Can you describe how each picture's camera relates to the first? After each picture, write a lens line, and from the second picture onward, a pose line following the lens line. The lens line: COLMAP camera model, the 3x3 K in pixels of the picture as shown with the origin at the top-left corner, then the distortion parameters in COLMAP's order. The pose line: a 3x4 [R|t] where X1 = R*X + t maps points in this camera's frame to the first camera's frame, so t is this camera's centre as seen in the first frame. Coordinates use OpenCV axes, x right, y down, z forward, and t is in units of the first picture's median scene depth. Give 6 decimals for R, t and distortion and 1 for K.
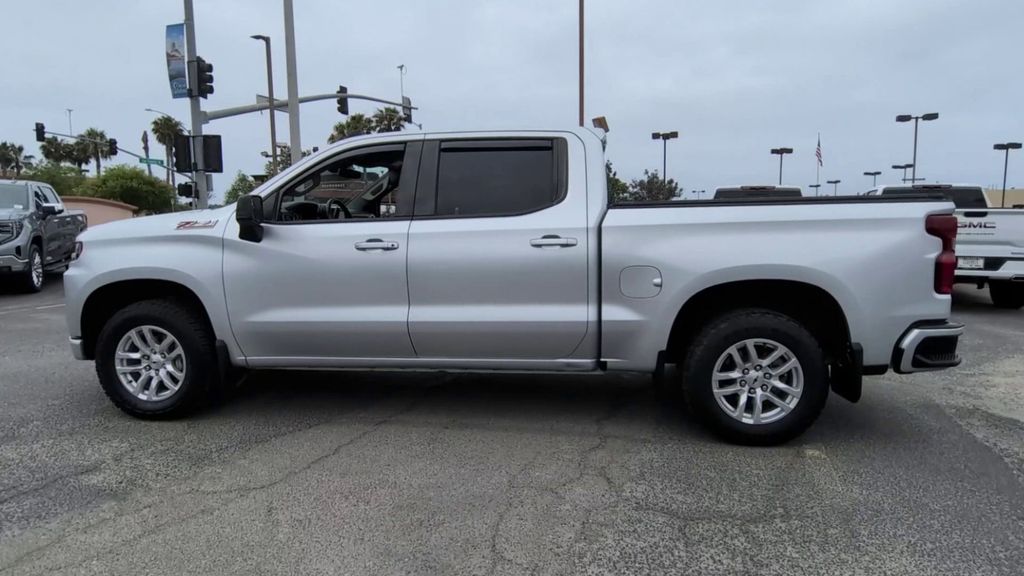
lens RADIAL K [[645.3, 0, 527.5], [0, 645.3, 284.4], [0, 0, 1]] dist [-0.000226, -0.000371]
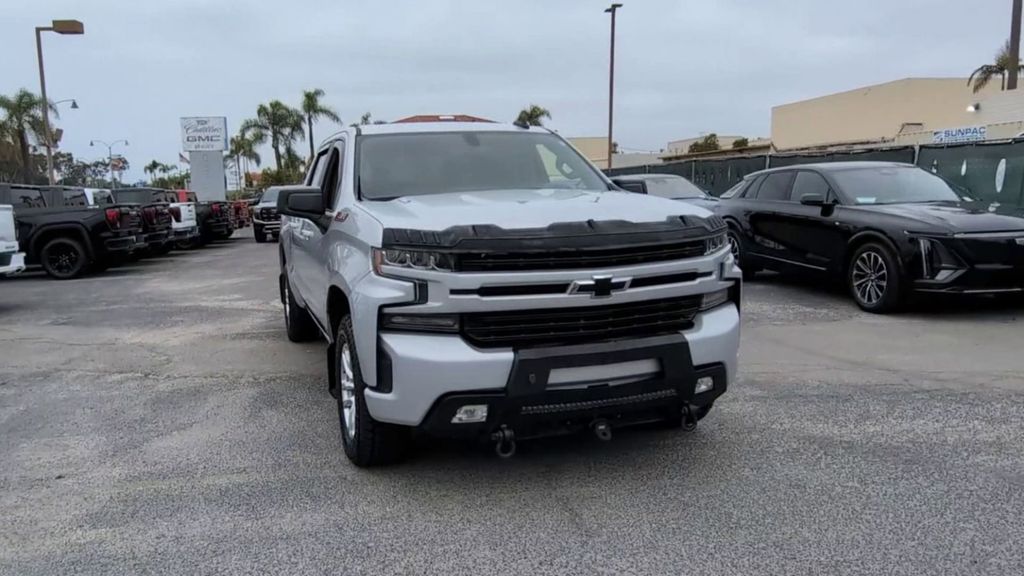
lens RADIAL K [[745.1, 0, 510.6], [0, 745.1, 304.0], [0, 0, 1]] dist [0.003416, 0.002577]
pose [[-0.477665, -0.113597, 0.871167, -1.430993], [0.121776, 0.973472, 0.193708, -0.191633], [-0.870061, 0.198615, -0.451160, 1.723382]]
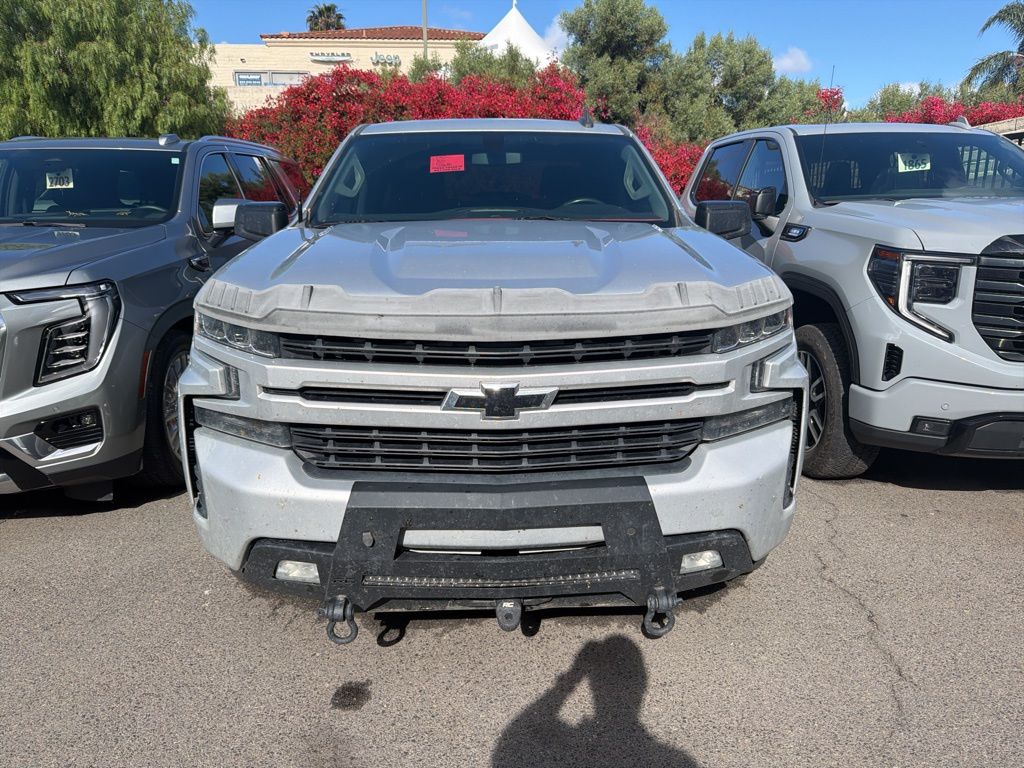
lens RADIAL K [[721.8, 0, 512.0], [0, 721.8, 384.0], [0, 0, 1]] dist [0.107636, -0.153731]
pose [[-0.203115, -0.233114, 0.951001, -1.231701], [0.105496, 0.960383, 0.257946, -0.175350], [-0.973455, 0.152720, -0.170475, 1.349988]]
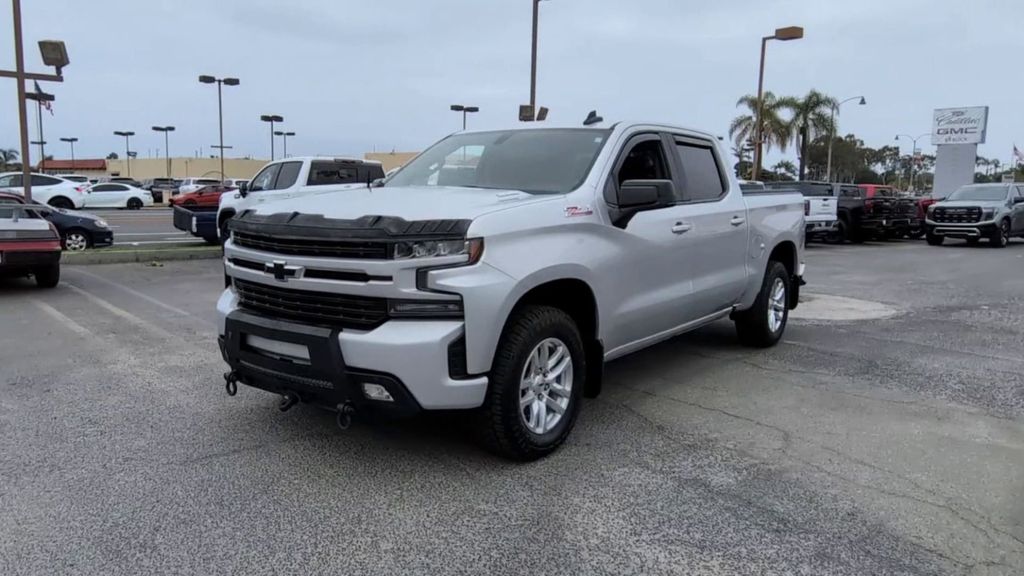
lens RADIAL K [[767.5, 0, 541.8], [0, 767.5, 288.9], [0, 0, 1]] dist [0.003557, -0.005513]
pose [[0.457145, -0.101397, 0.883594, -1.455991], [0.072258, 0.994430, 0.076732, -0.071228], [-0.886452, 0.028769, 0.461925, 0.580599]]
